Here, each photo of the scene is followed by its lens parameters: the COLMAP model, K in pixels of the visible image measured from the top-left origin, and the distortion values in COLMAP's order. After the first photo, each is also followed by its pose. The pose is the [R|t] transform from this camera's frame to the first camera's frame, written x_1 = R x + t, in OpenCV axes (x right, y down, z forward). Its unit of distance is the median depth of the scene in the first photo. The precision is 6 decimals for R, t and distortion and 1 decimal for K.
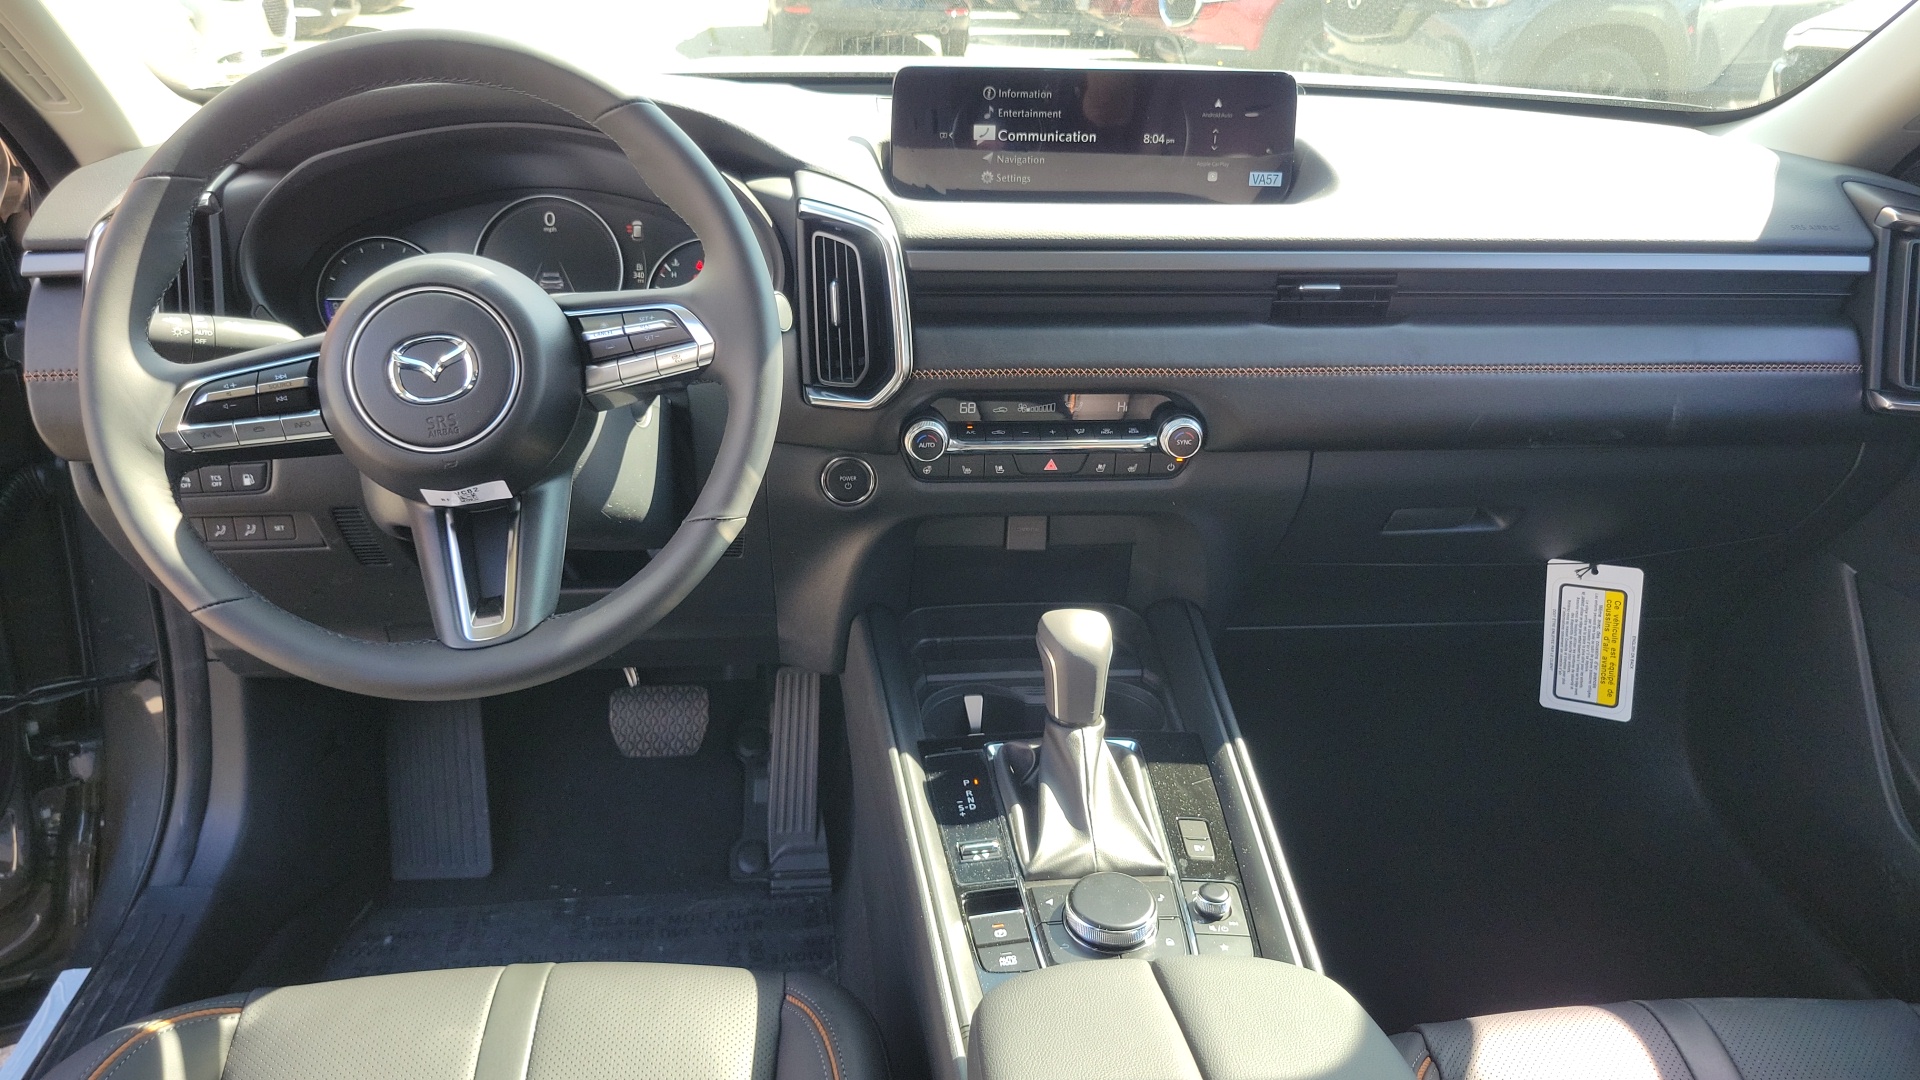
lens RADIAL K [[1467.1, 0, 966.2], [0, 1467.1, 526.1], [0, 0, 1]] dist [0.032404, -0.019088]
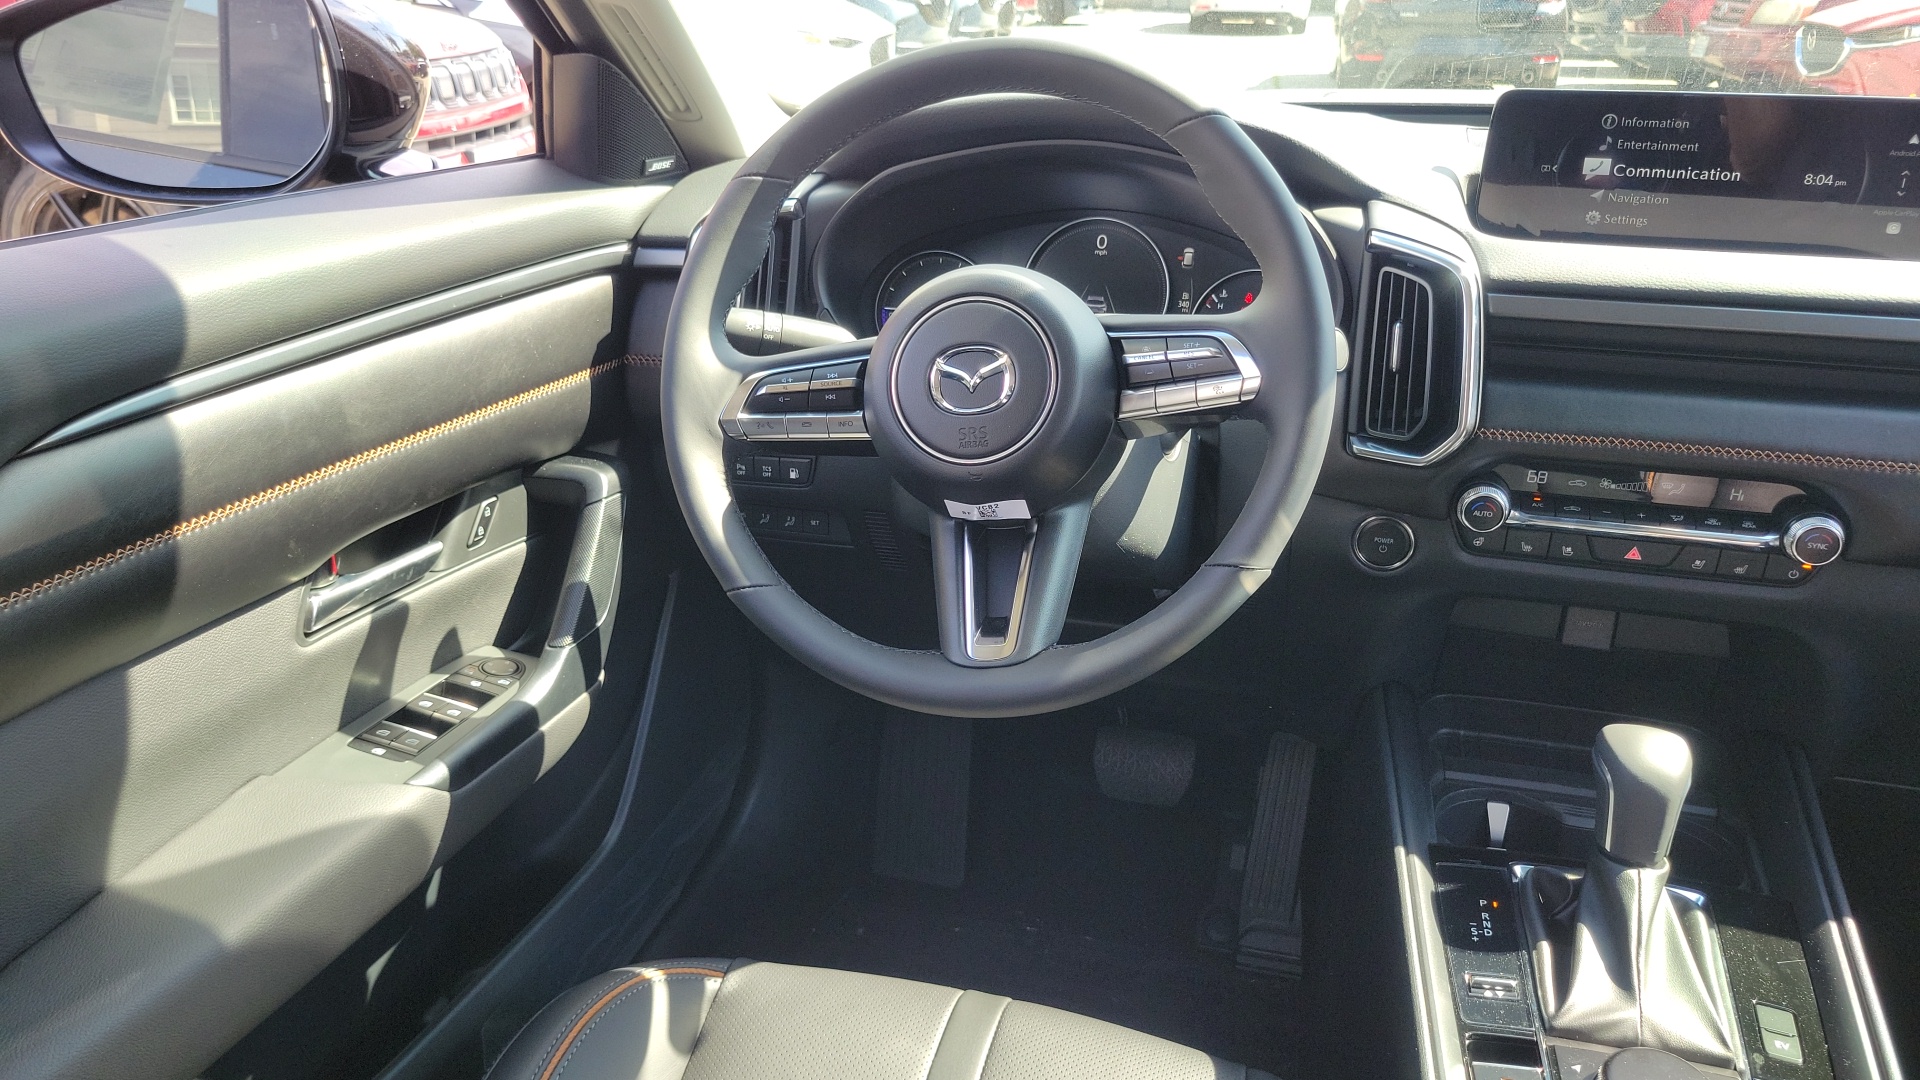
lens RADIAL K [[1467.1, 0, 943.8], [0, 1467.1, 543.2], [0, 0, 1]] dist [0.032404, -0.019088]
pose [[0.930971, 0.120562, -0.344612, -0.020805], [-0.127269, 0.991863, 0.003185, 0.000852], [0.342192, 0.040893, 0.938740, 0.056819]]
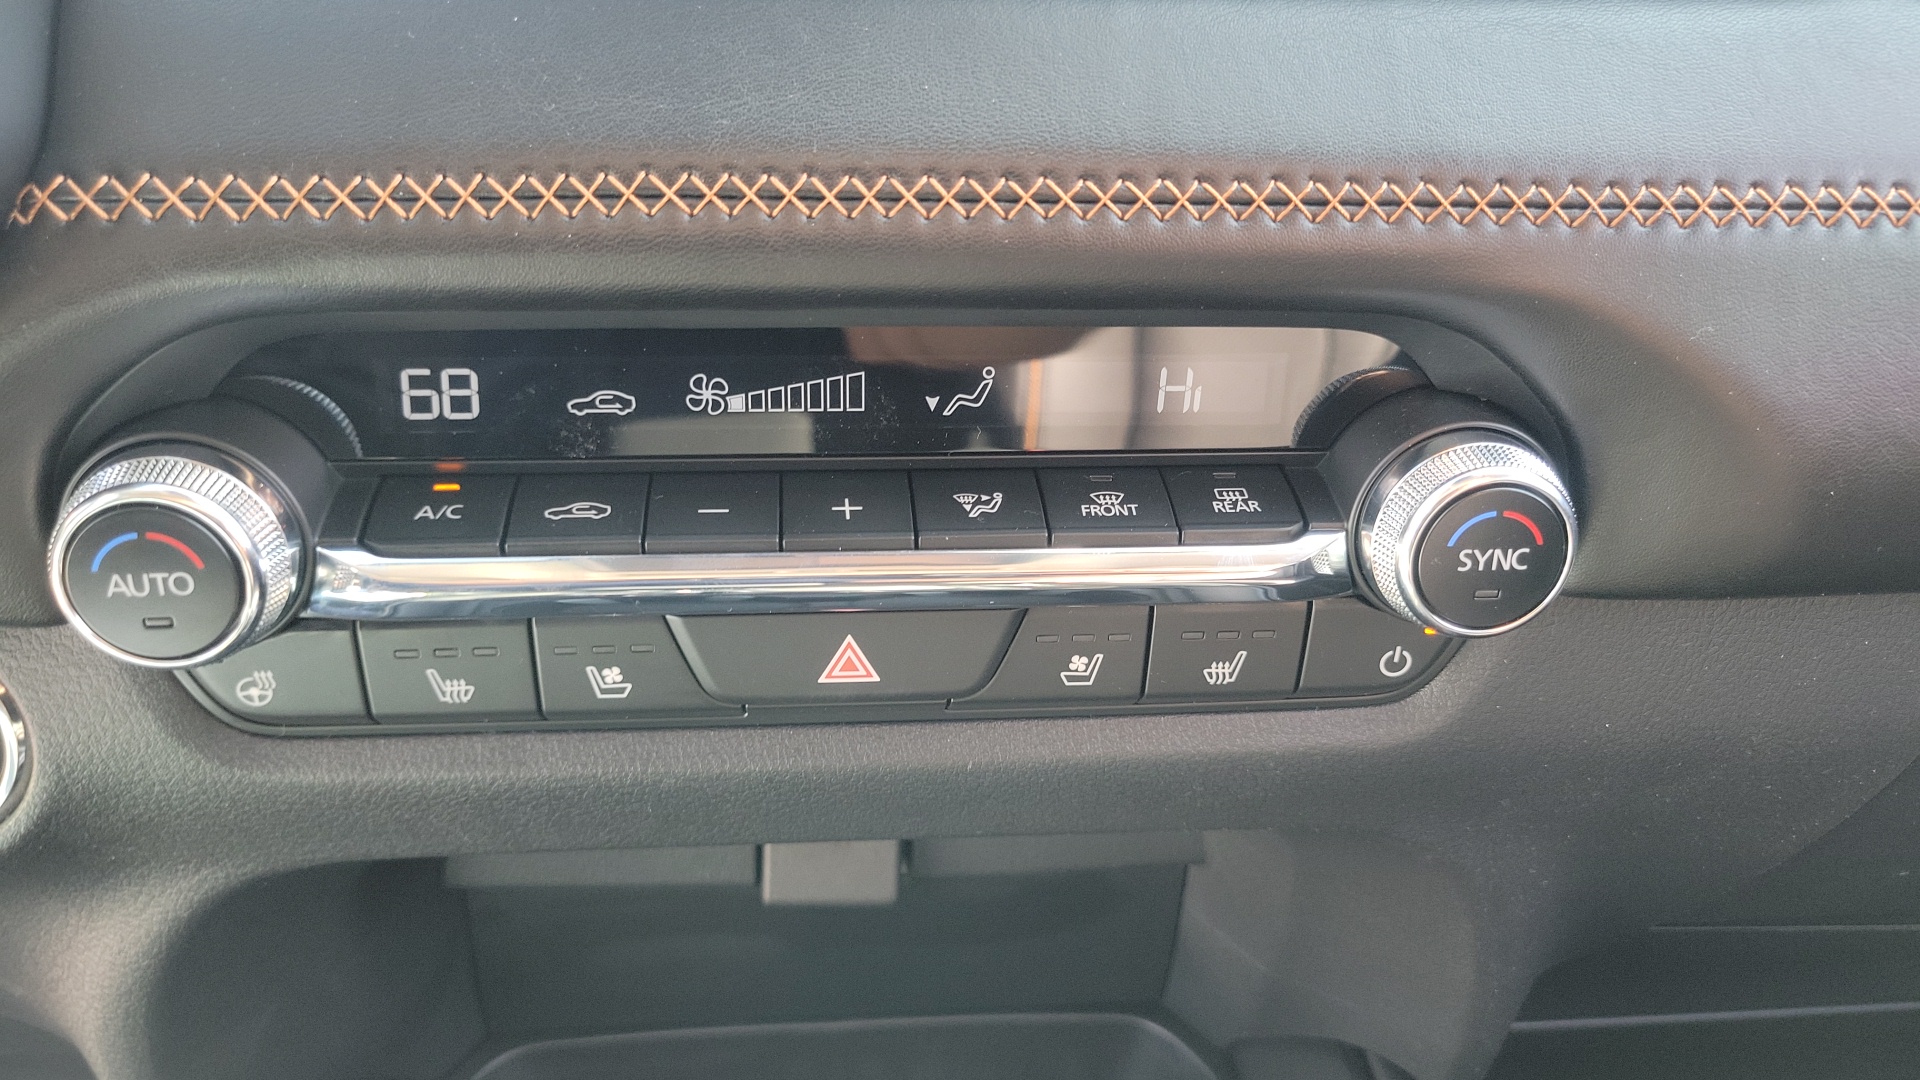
lens RADIAL K [[1467.1, 0, 957.1], [0, 1467.1, 529.4], [0, 0, 1]] dist [0.032404, -0.019088]
pose [[0.999992, -0.001932, -0.003485, 0.074609], [0.001830, 0.999582, -0.028864, -0.054773], [0.003540, 0.028858, 0.999577, 0.786878]]
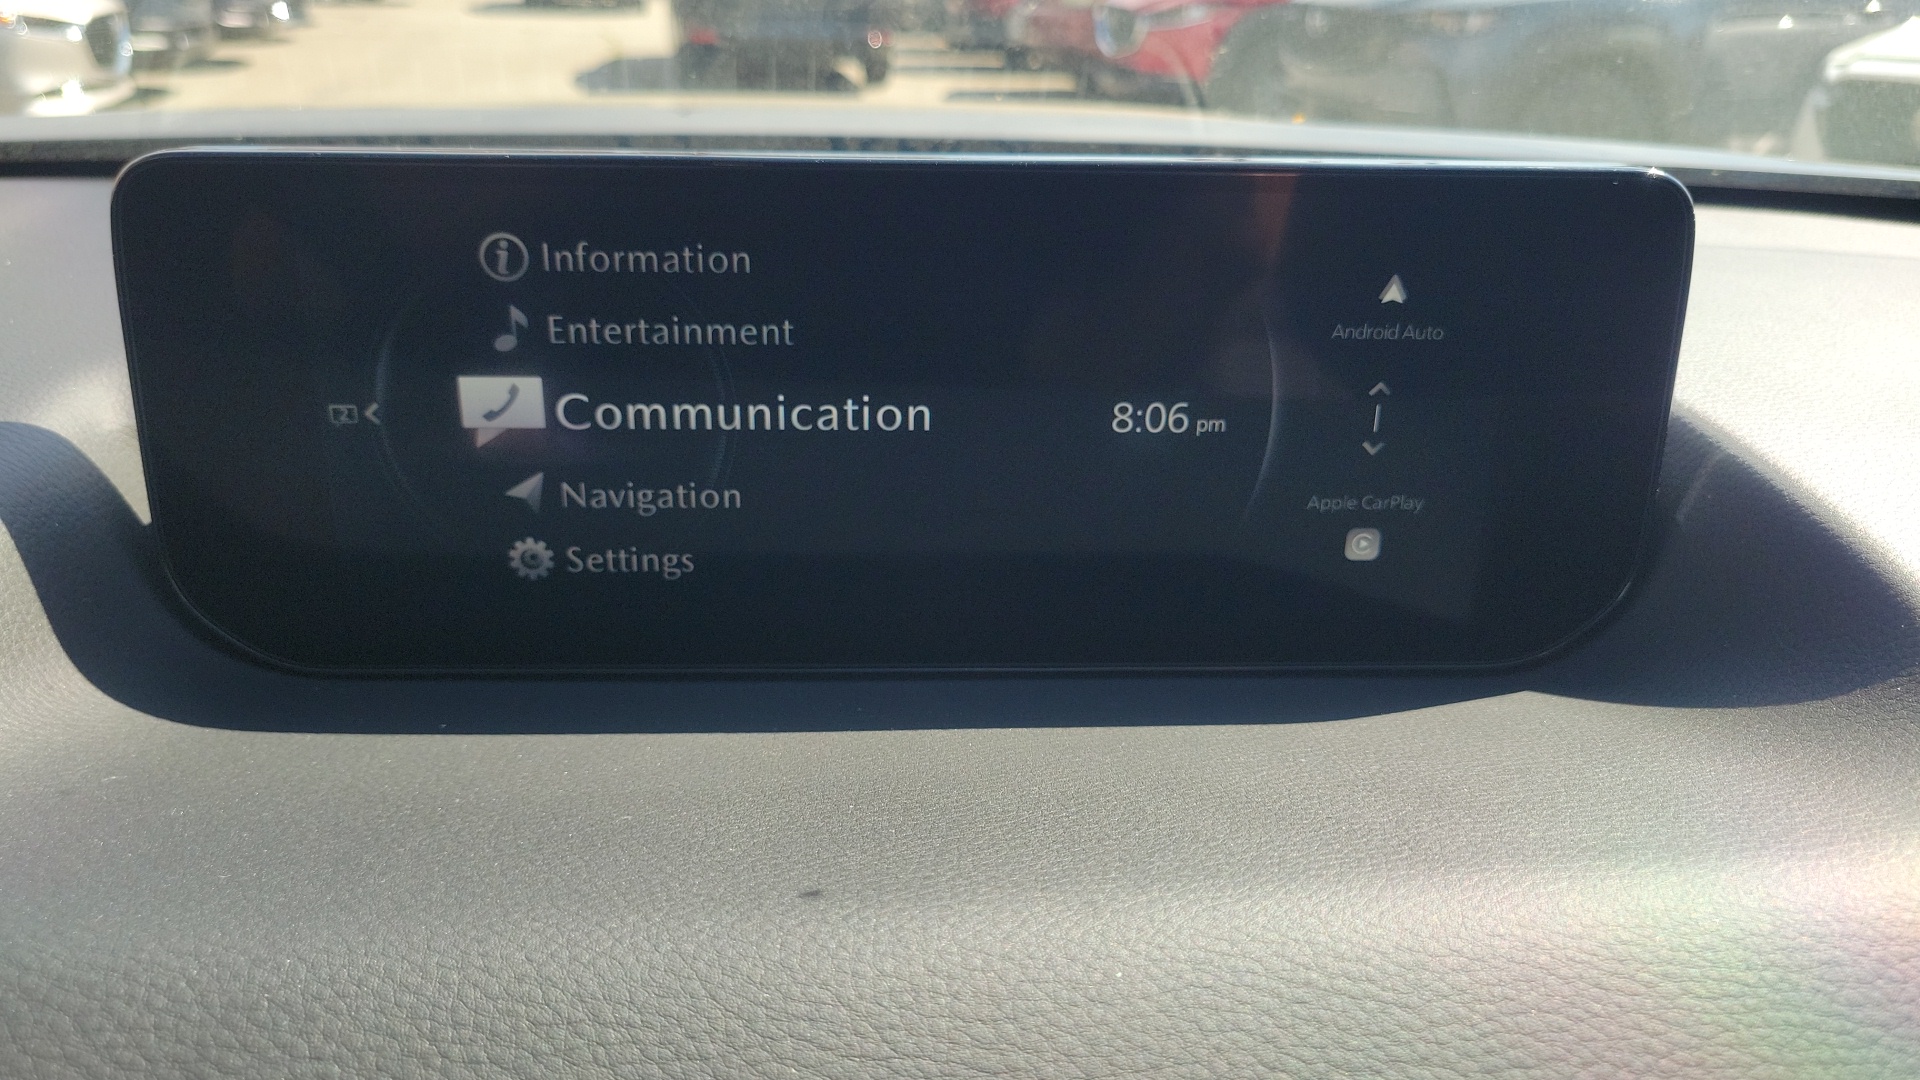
lens RADIAL K [[1467.1, 0, 948.8], [0, 1467.1, 529.2], [0, 0, 1]] dist [0.032404, -0.019088]
pose [[0.999662, -0.011821, 0.023167, 0.092138], [0.012226, 0.999773, -0.017428, -0.258766], [-0.022956, 0.017705, 0.999580, 0.796582]]
